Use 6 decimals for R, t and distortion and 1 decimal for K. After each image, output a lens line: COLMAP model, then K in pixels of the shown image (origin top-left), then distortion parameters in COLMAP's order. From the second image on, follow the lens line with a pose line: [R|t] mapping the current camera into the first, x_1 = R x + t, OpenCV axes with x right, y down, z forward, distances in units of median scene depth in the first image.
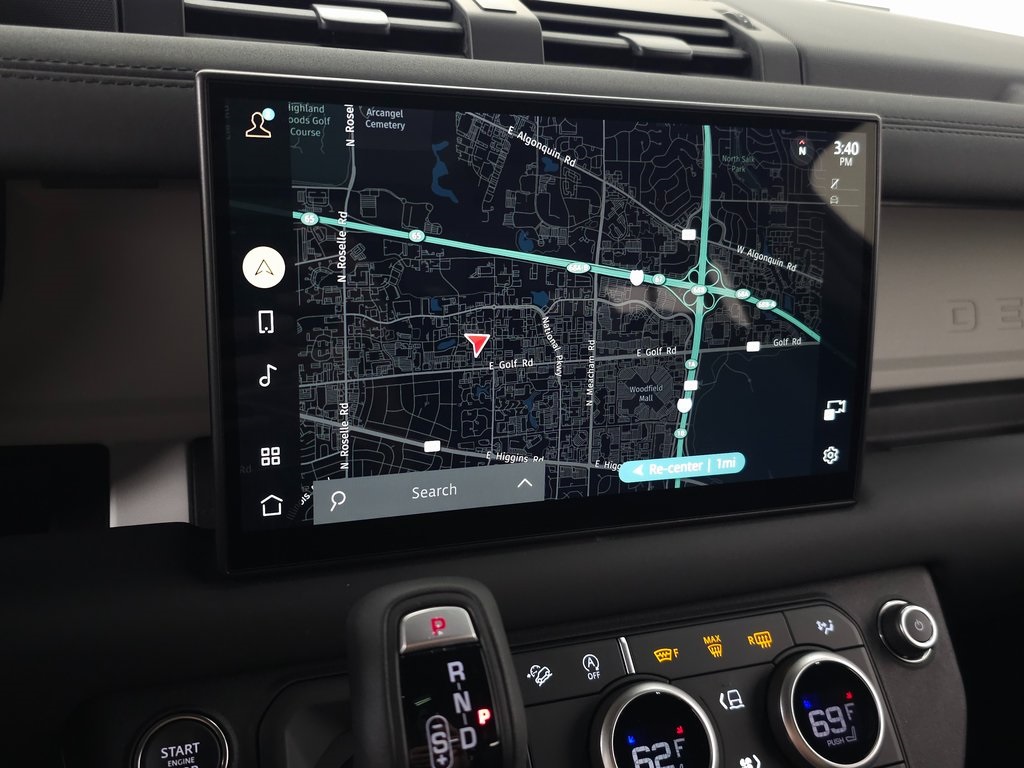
lens RADIAL K [[922.8, 0, 517.2], [0, 922.8, 381.0], [0, 0, 1]] dist [0.033113, -0.057975]
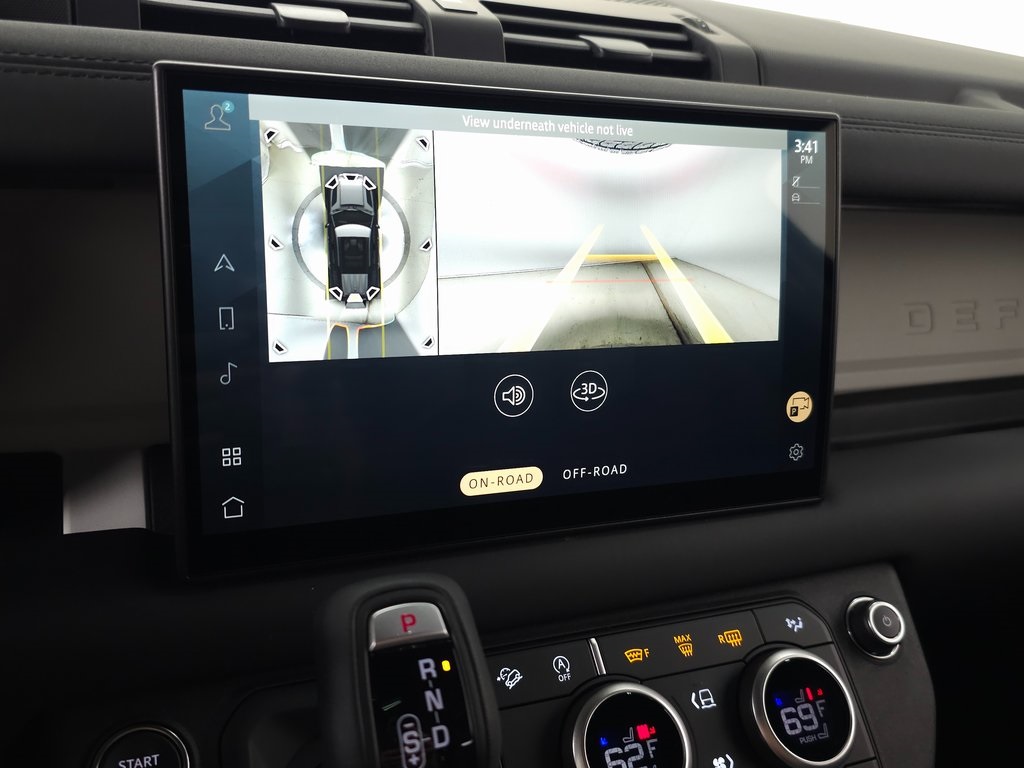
lens RADIAL K [[922.8, 0, 512.4], [0, 922.8, 379.5], [0, 0, 1]] dist [0.033113, -0.057975]
pose [[0.999142, -0.011051, 0.039903, -0.008242], [0.011906, 0.999704, -0.021232, 0.021331], [-0.039657, 0.021689, 0.998978, 0.011756]]
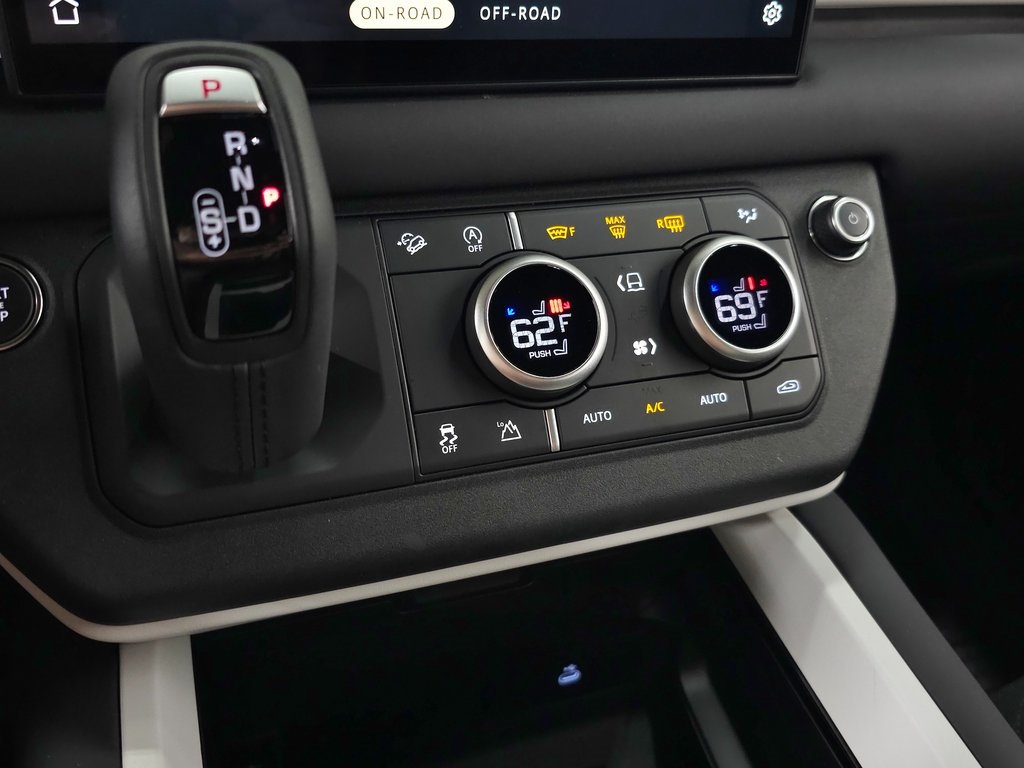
lens RADIAL K [[891.7, 0, 515.3], [0, 891.7, 380.2], [0, 0, 1]] dist [0.060916, -0.117757]
pose [[0.999898, 0.013207, -0.005390, 0.124994], [-0.011250, 0.962444, 0.271248, 0.201774], [0.008770, -0.271160, 0.962494, 0.132463]]
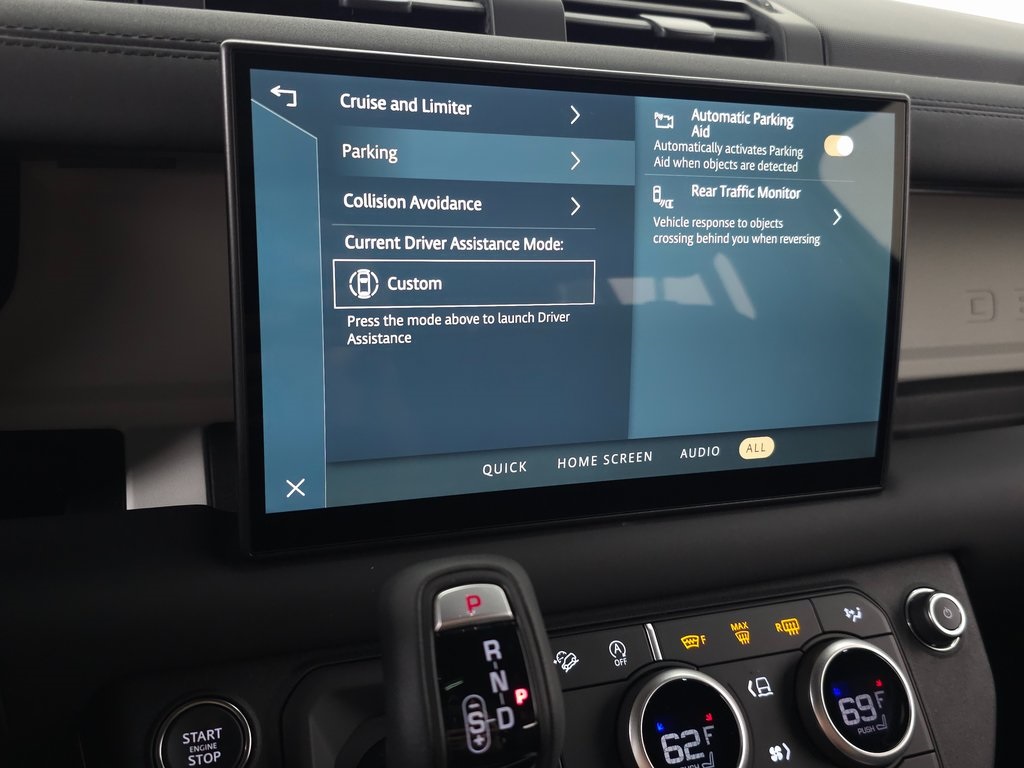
lens RADIAL K [[922.8, 0, 518.1], [0, 922.8, 379.9], [0, 0, 1]] dist [0.033113, -0.057975]
pose [[0.999997, 0.001078, 0.002382, -0.028036], [-0.001068, 0.999991, -0.004079, 0.022587], [-0.002386, 0.004077, 0.999989, 0.016892]]
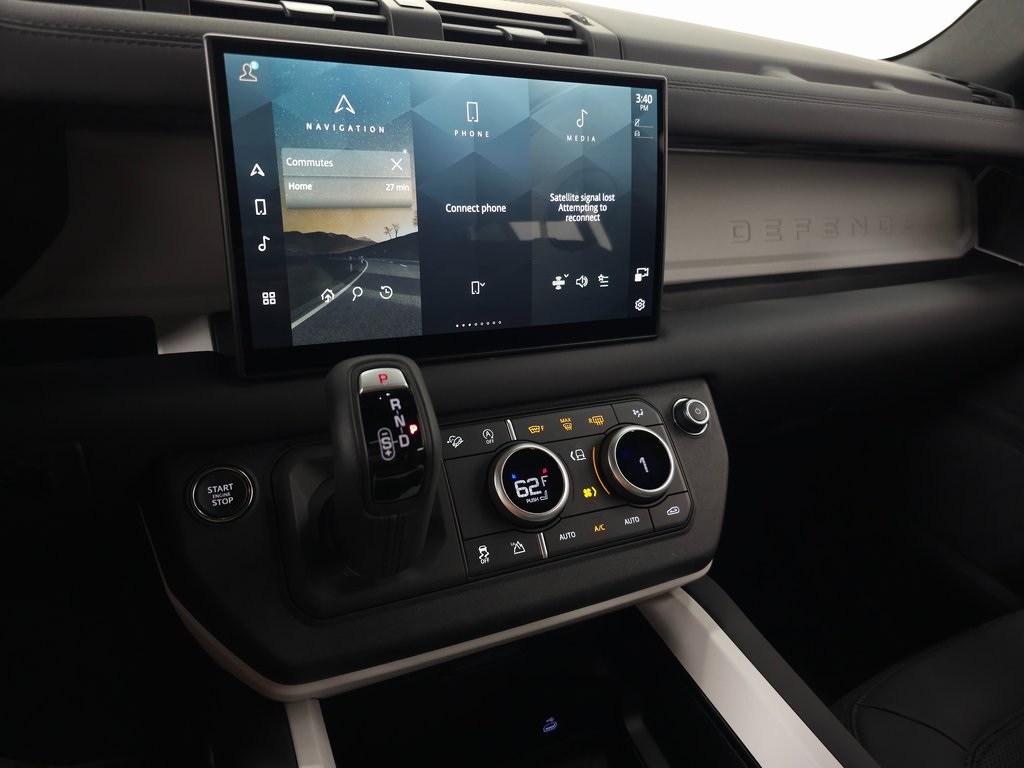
lens RADIAL K [[696.2, 0, 516.1], [0, 696.2, 376.0], [0, 0, 1]] dist [0.047807, -0.058146]
pose [[0.995443, -0.040497, 0.086330, 0.028845], [0.035142, 0.997415, 0.062681, 0.131710], [-0.088645, -0.059361, 0.994293, -0.165651]]
